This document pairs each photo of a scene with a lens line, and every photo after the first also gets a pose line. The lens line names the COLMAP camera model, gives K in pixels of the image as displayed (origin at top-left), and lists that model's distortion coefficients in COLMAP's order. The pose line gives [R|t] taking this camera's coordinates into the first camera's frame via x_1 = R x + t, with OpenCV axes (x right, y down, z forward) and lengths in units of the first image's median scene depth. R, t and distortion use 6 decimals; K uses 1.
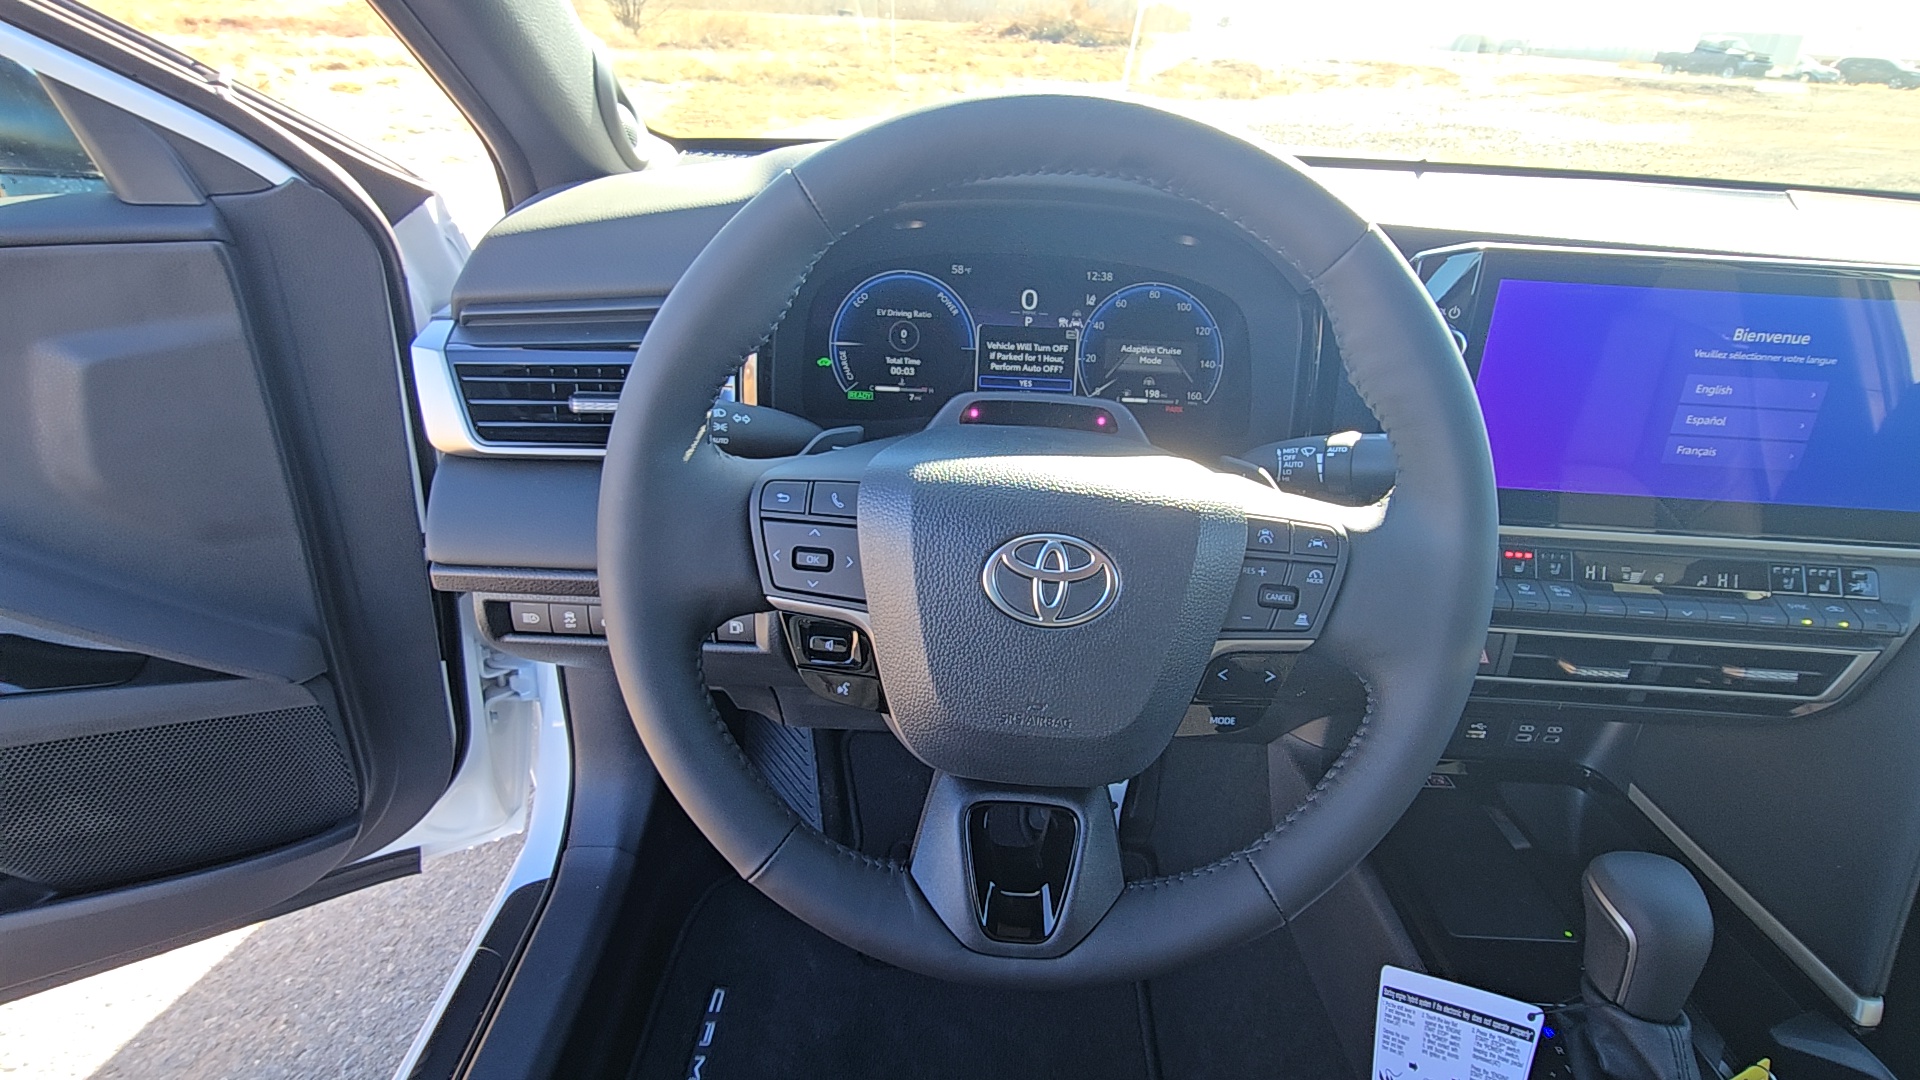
lens RADIAL K [[977.6, 0, 969.9], [0, 977.6, 551.3], [0, 0, 1]] dist [0.002003, -0.000055]
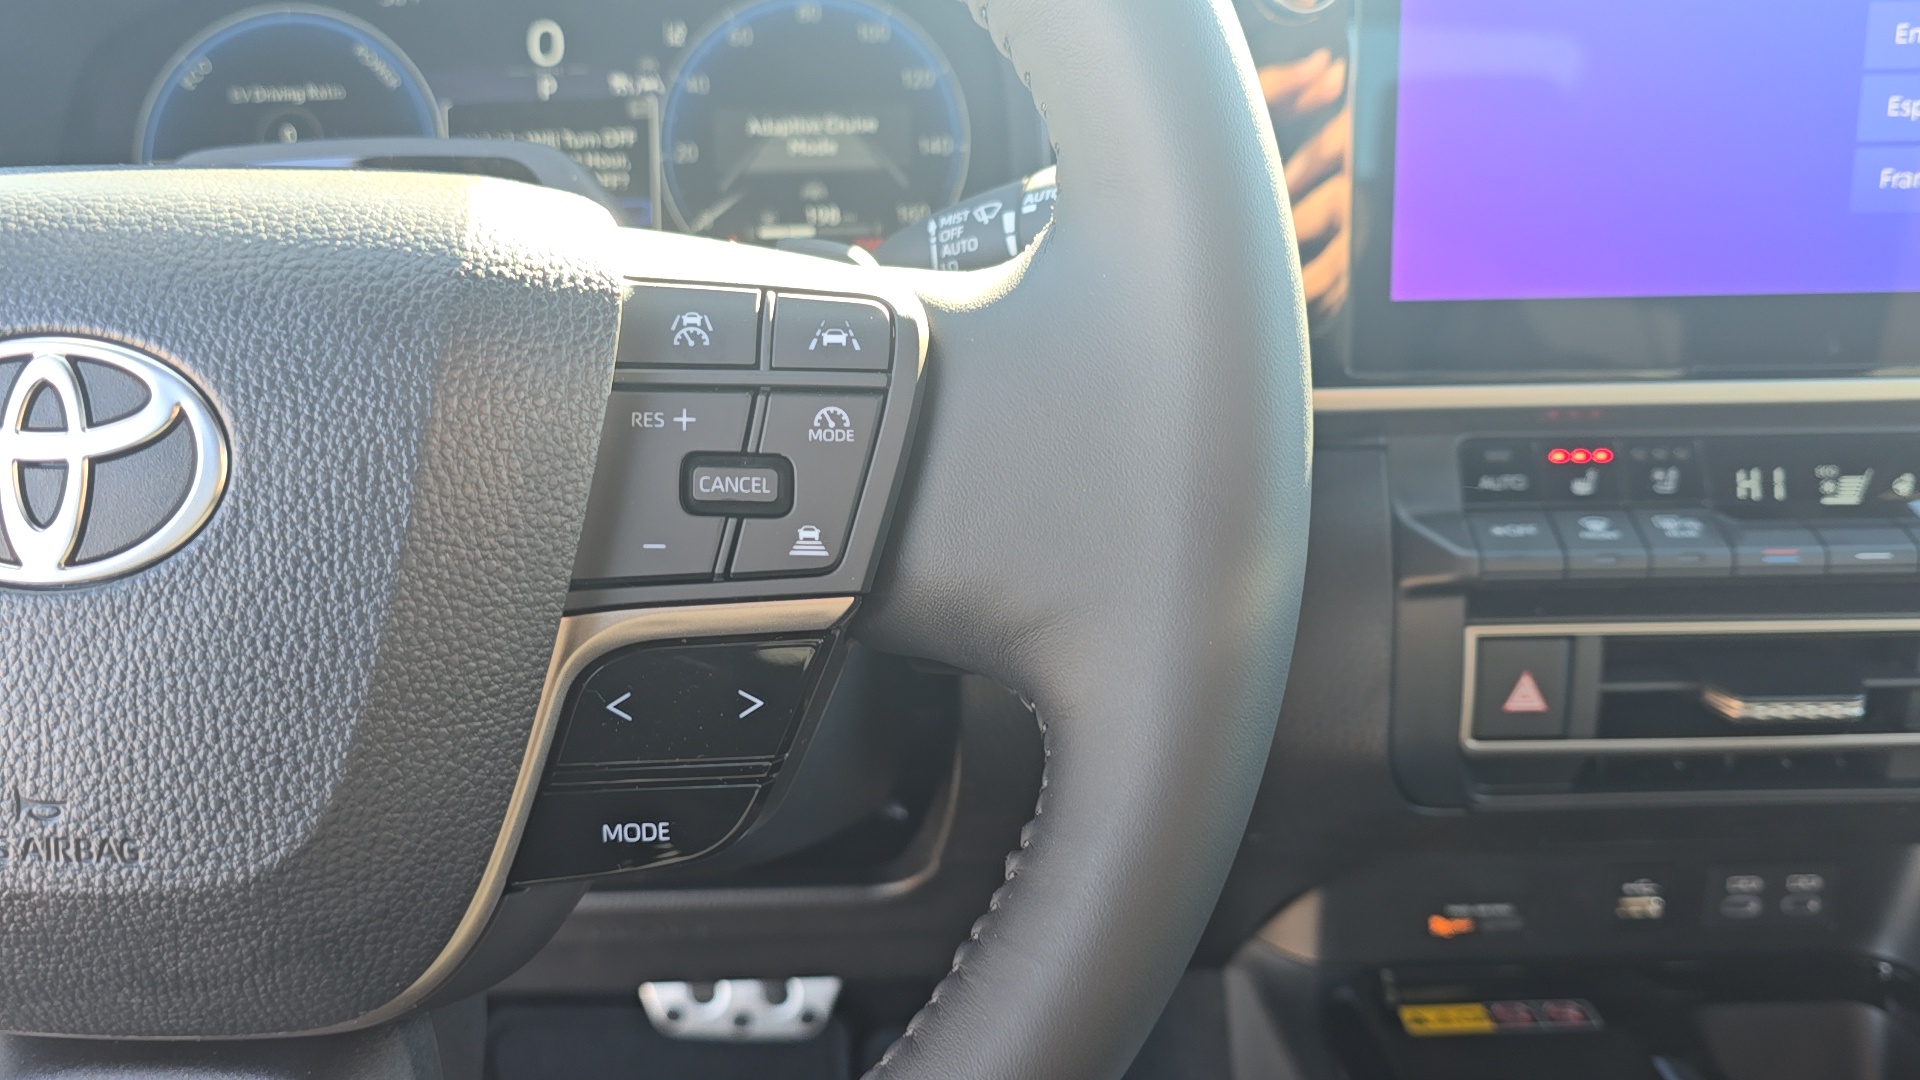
lens RADIAL K [[1640.7, 0, 965.9], [0, 1640.7, 584.5], [0, 0, 1]] dist [-0.019454, 0.044710]
pose [[0.996865, -0.078447, -0.010285, 0.251484], [0.077193, 0.992861, -0.090930, 0.092058], [0.017345, 0.089851, 0.995804, 0.234590]]
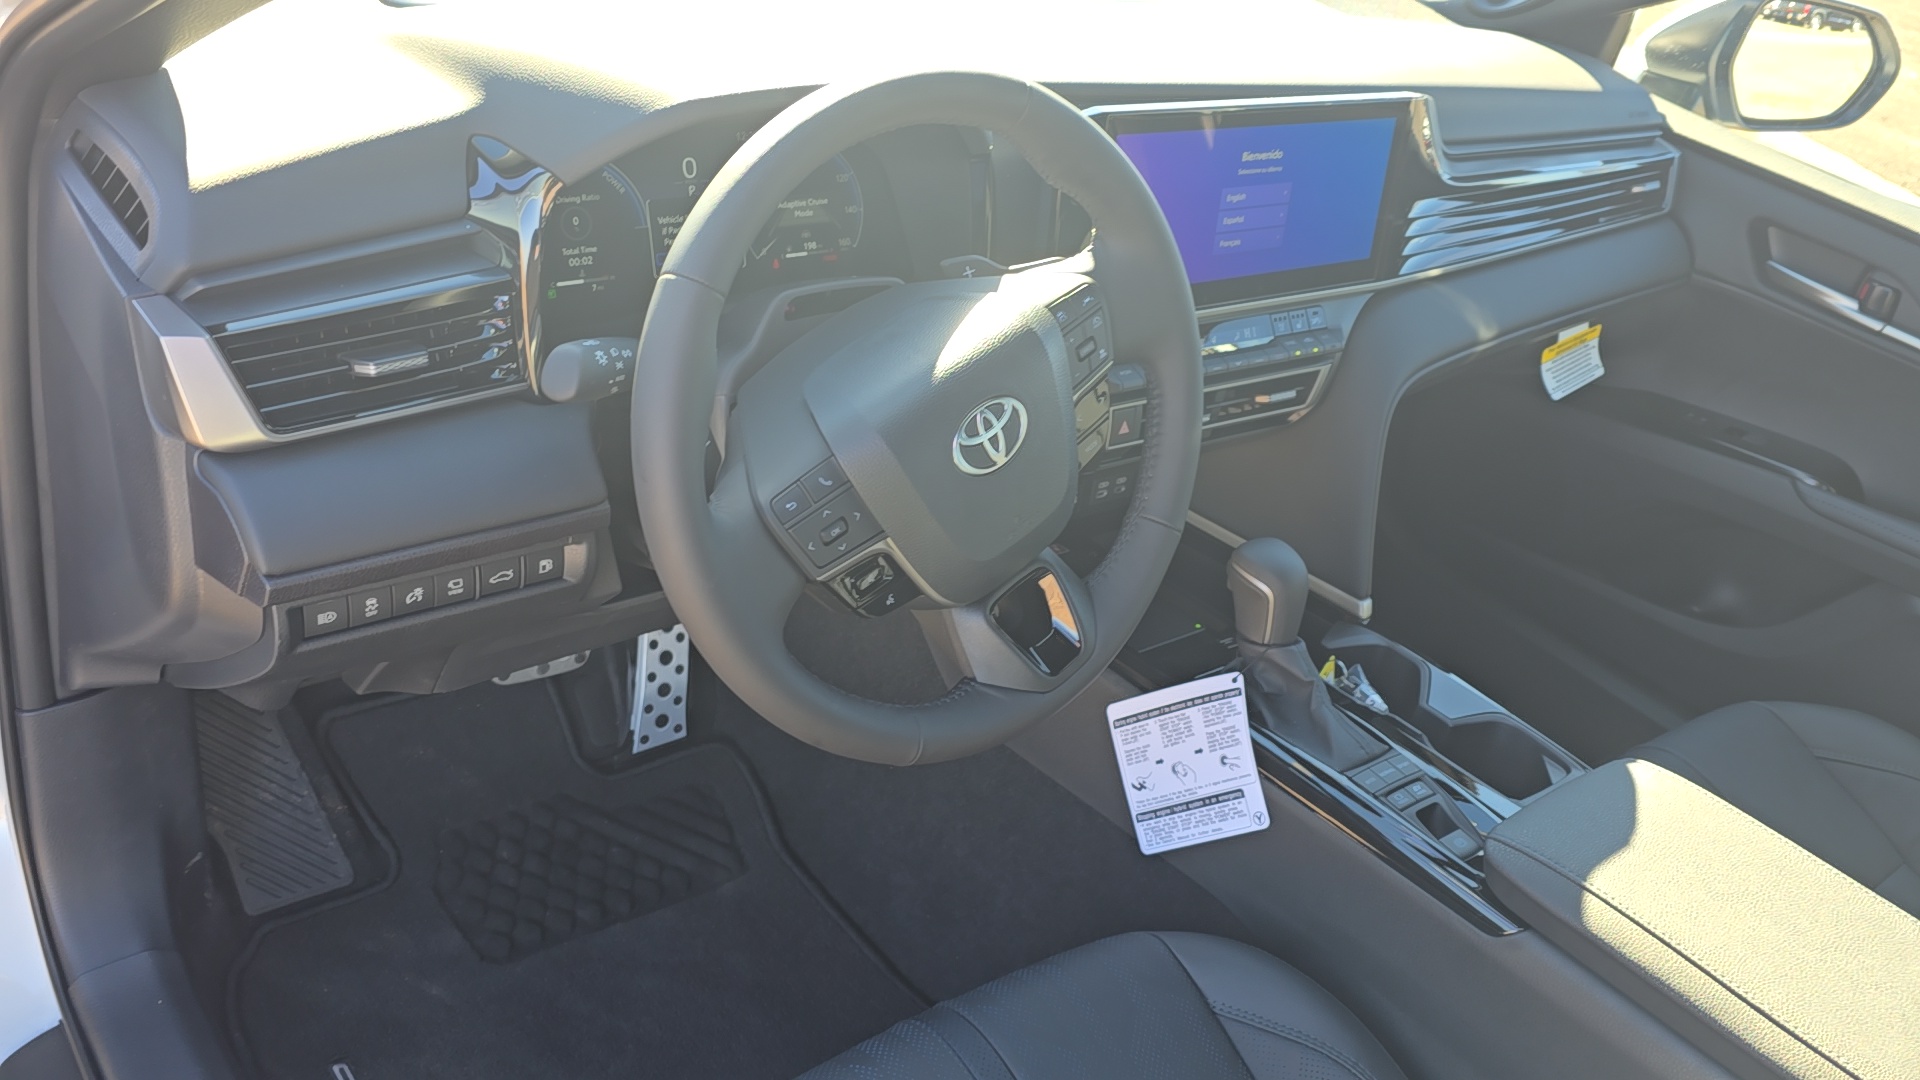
lens RADIAL K [[1640.7, 0, 967.0], [0, 1640.7, 562.5], [0, 0, 1]] dist [-0.019454, 0.044710]
pose [[0.768670, -0.260192, 0.584333, -0.774358], [0.180734, 0.964651, 0.191791, -0.142208], [-0.613580, -0.041815, 0.788524, -0.459270]]
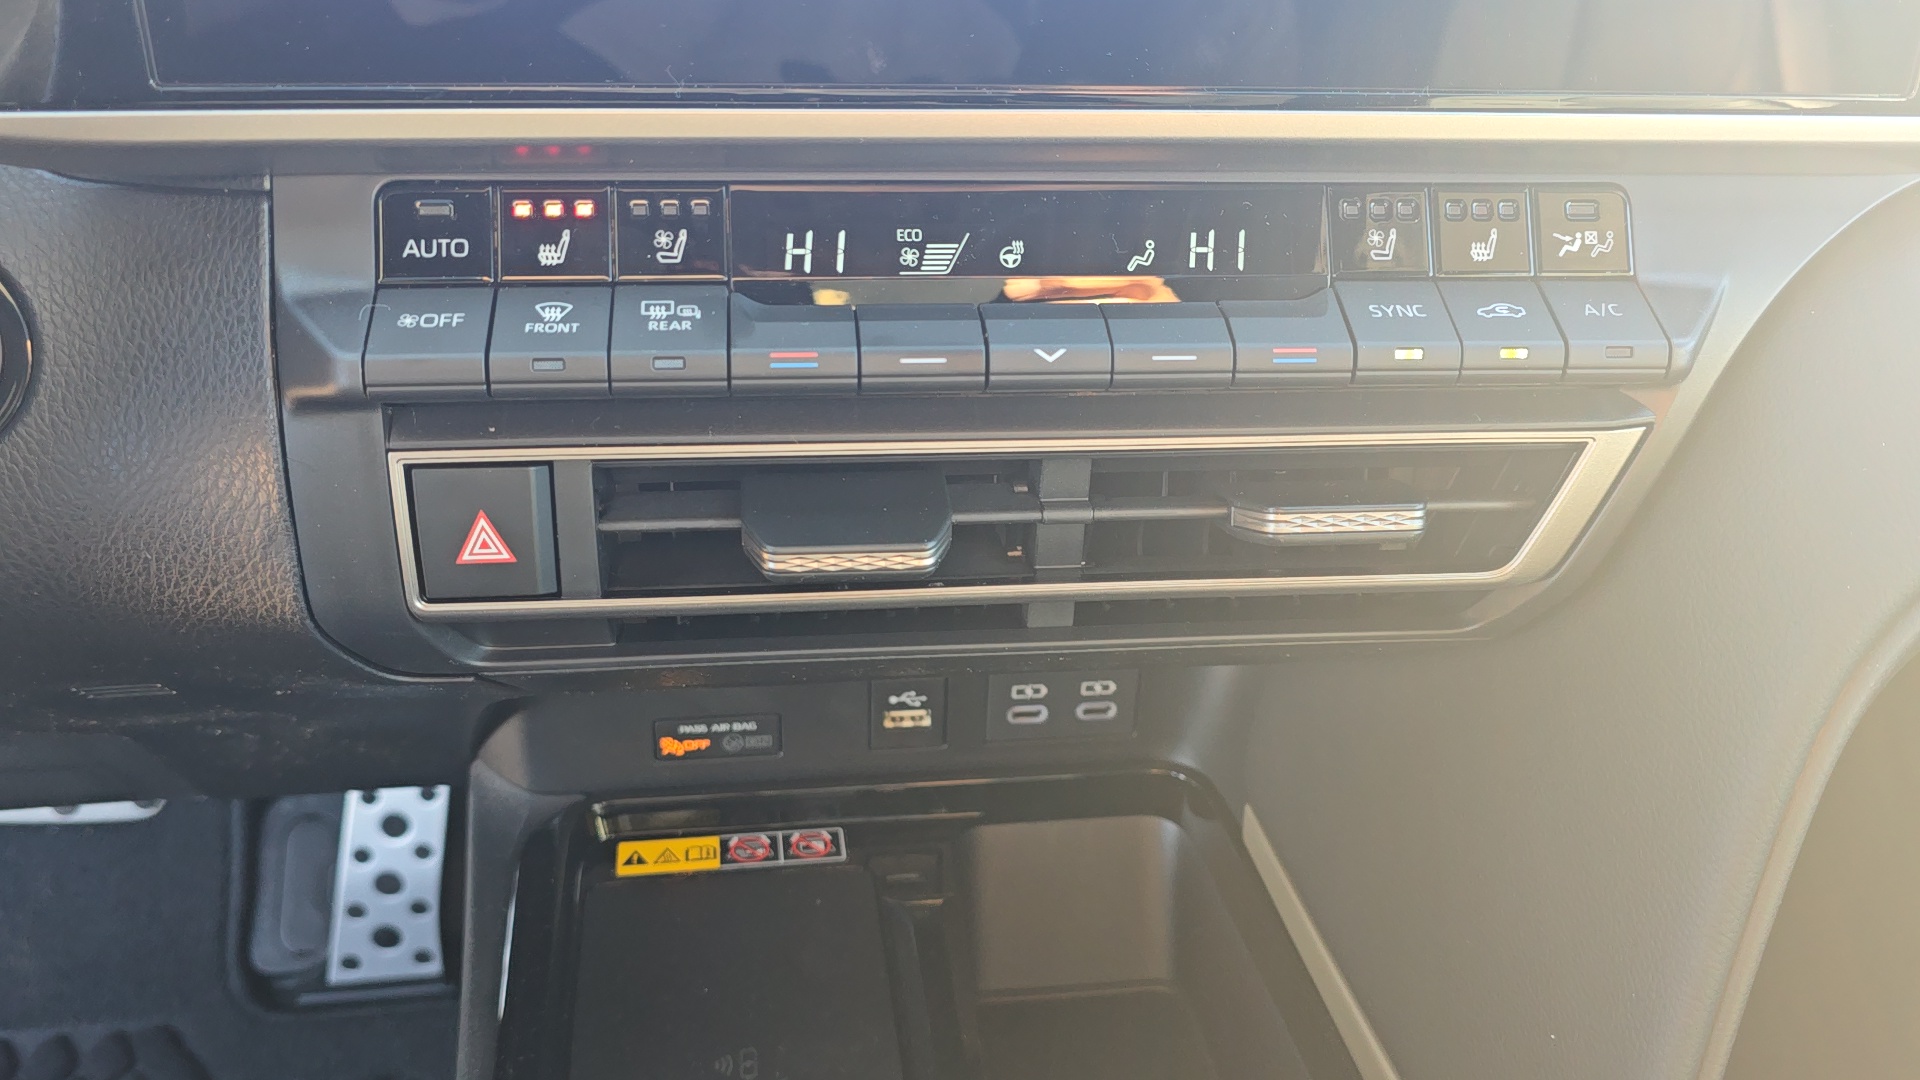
lens RADIAL K [[1640.7, 0, 970.2], [0, 1640.7, 548.9], [0, 0, 1]] dist [-0.019454, 0.044710]
pose [[0.988448, -0.088263, 0.123208, 0.534819], [0.075212, 0.991428, 0.106833, 0.056373], [-0.131581, -0.096332, 0.986614, 0.397610]]
